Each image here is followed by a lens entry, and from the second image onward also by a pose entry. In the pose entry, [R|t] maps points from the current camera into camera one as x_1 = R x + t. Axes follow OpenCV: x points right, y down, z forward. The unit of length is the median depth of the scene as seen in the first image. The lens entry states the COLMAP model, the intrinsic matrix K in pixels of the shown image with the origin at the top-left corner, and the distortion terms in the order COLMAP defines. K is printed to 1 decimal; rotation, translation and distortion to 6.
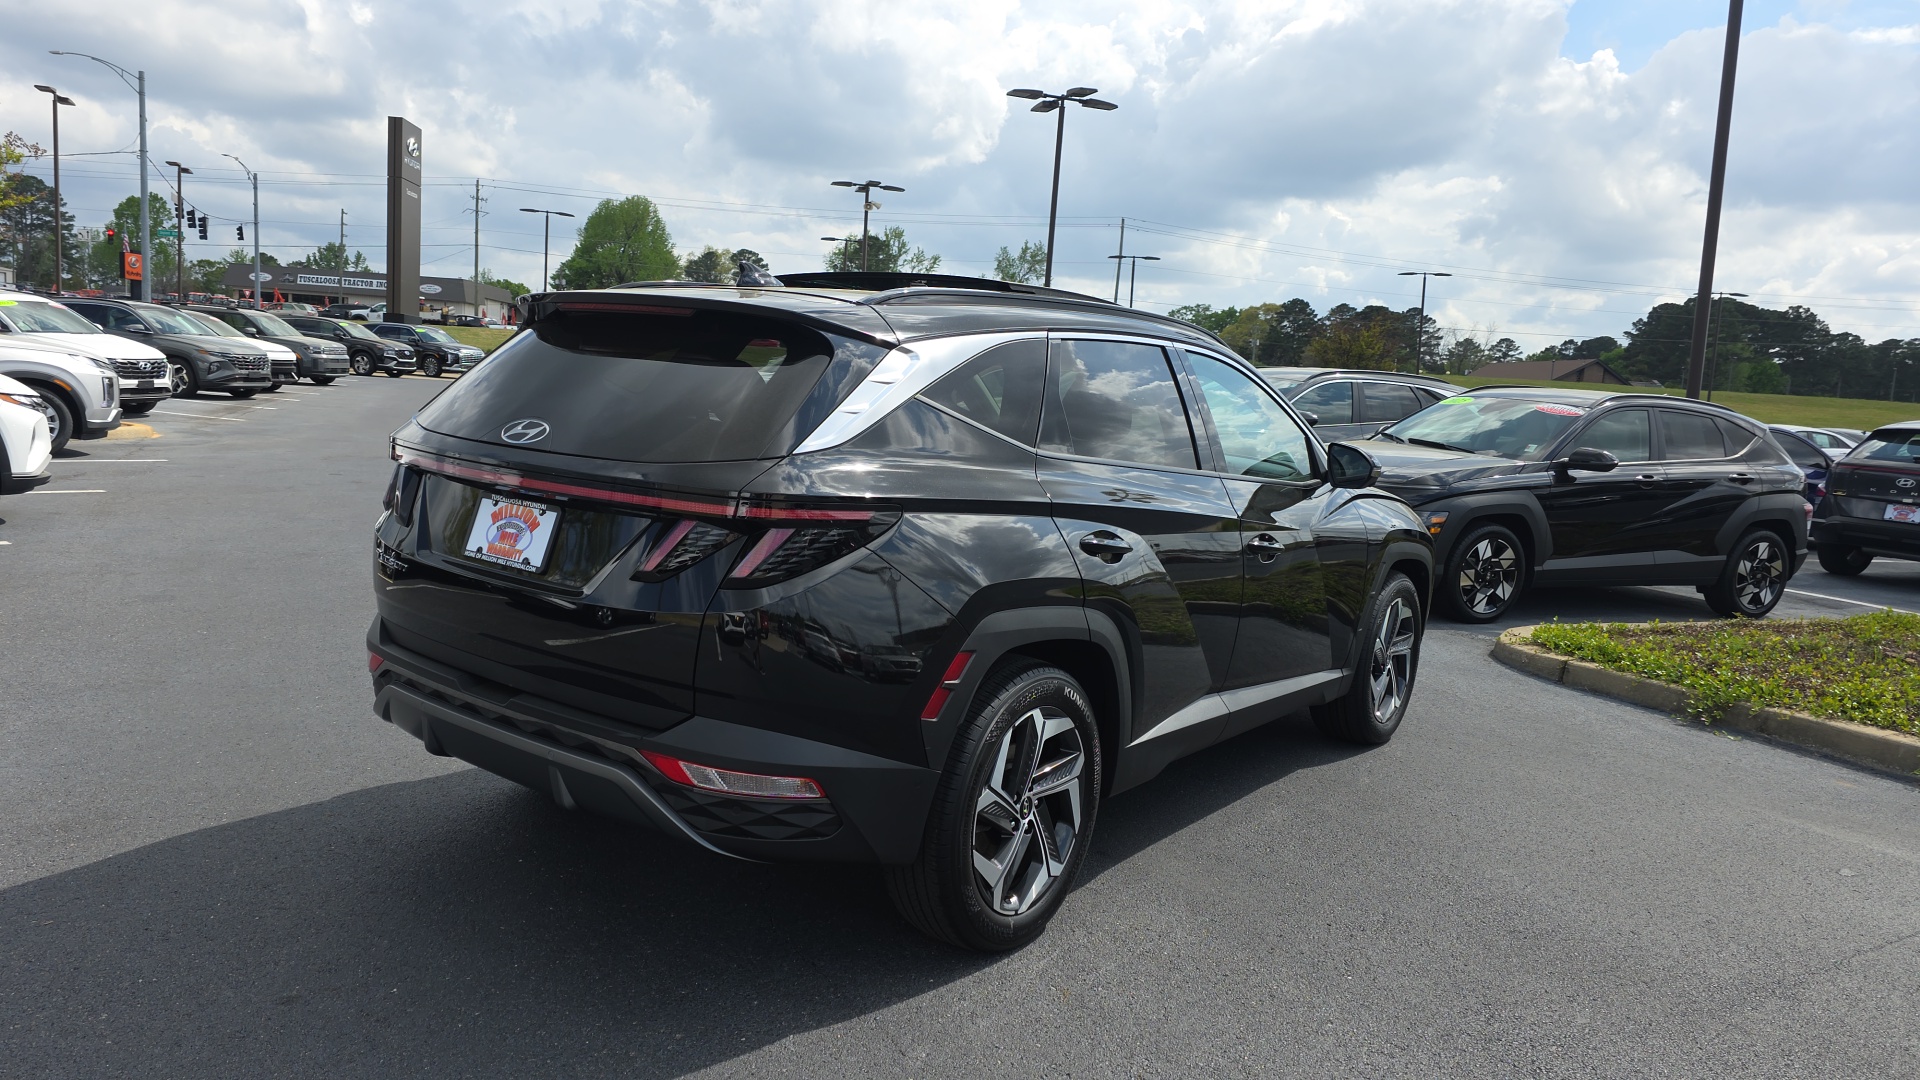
lens RADIAL K [[1347.8, 0, 890.7], [0, 1347.8, 535.7], [0, 0, 1]] dist [0.024000, -0.048225]
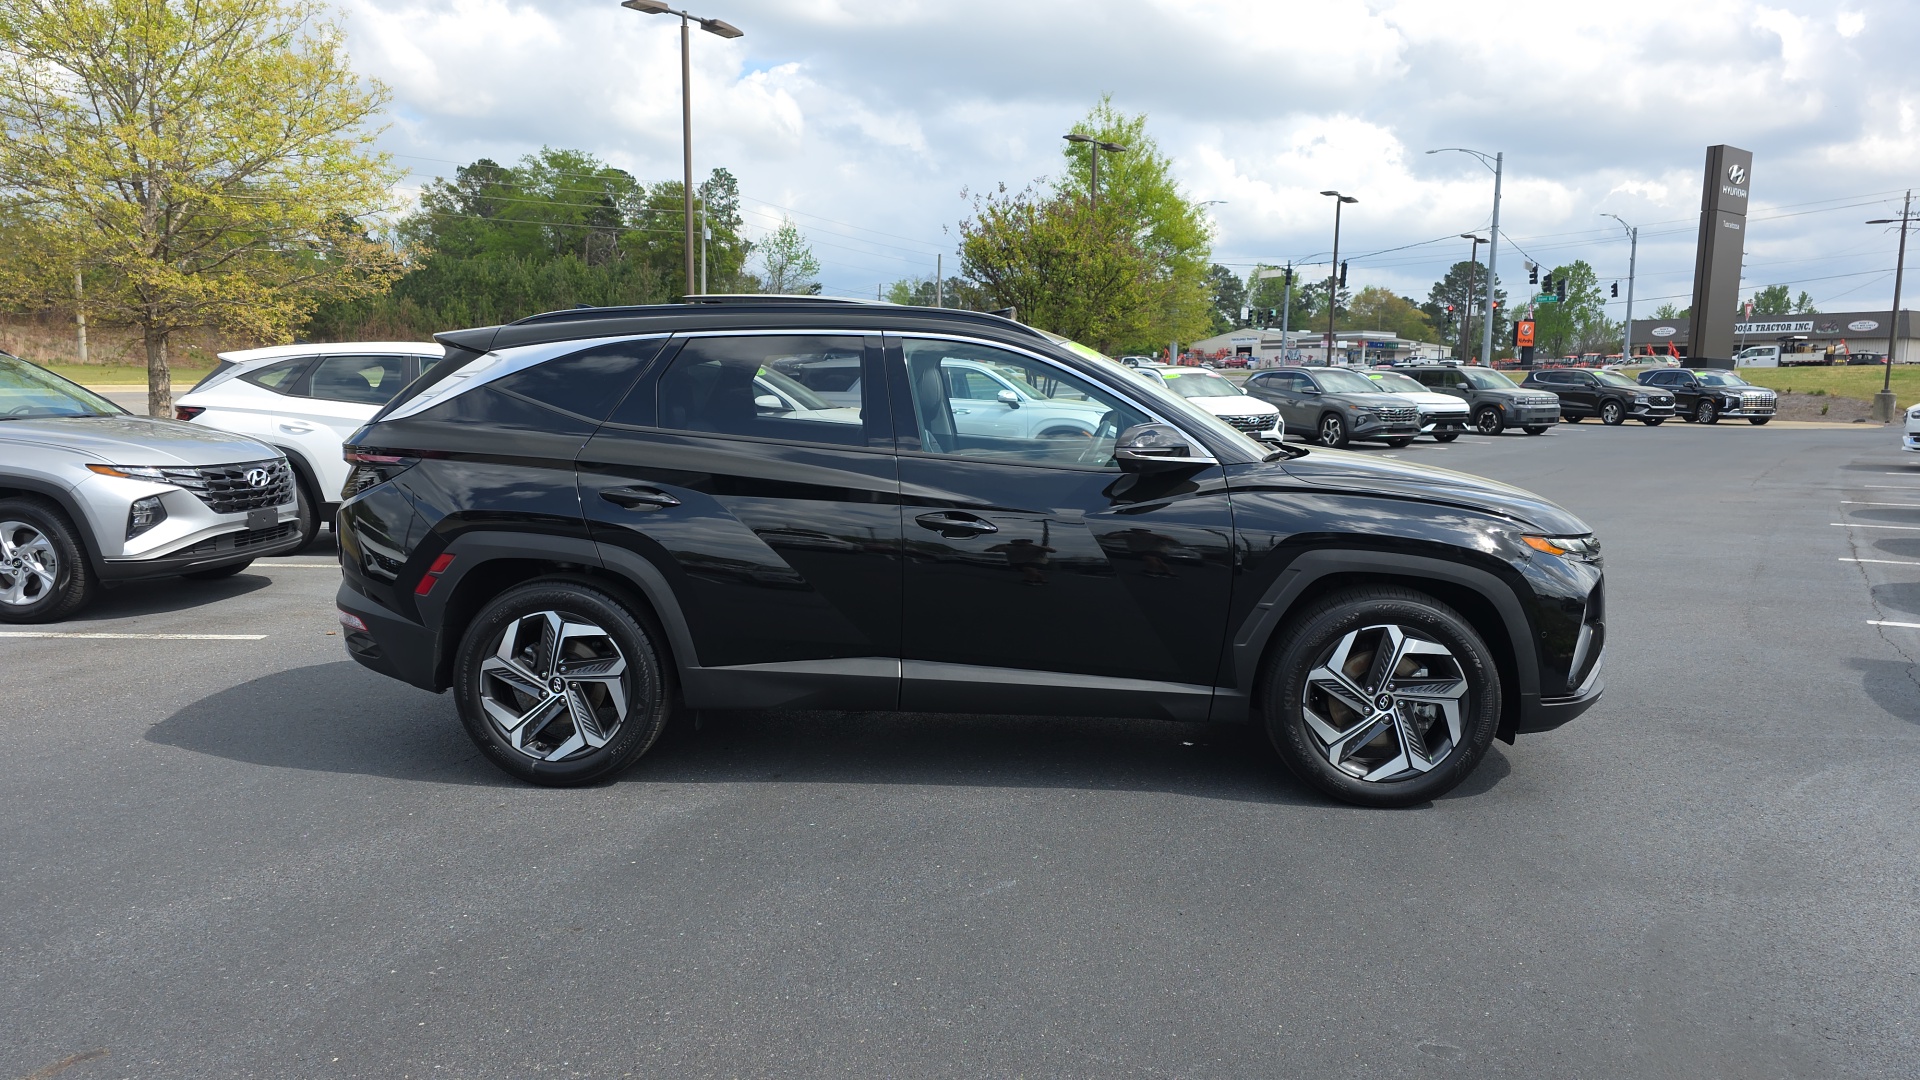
lens RADIAL K [[1302.5, 0, 892.1], [0, 1302.5, 547.5], [0, 0, 1]] dist [0.077118, -0.031479]
pose [[0.542948, 0.044406, -0.838591, 0.108305], [-0.074414, 0.997217, 0.004627, 0.002572], [0.836463, 0.059891, 0.544742, 0.043565]]
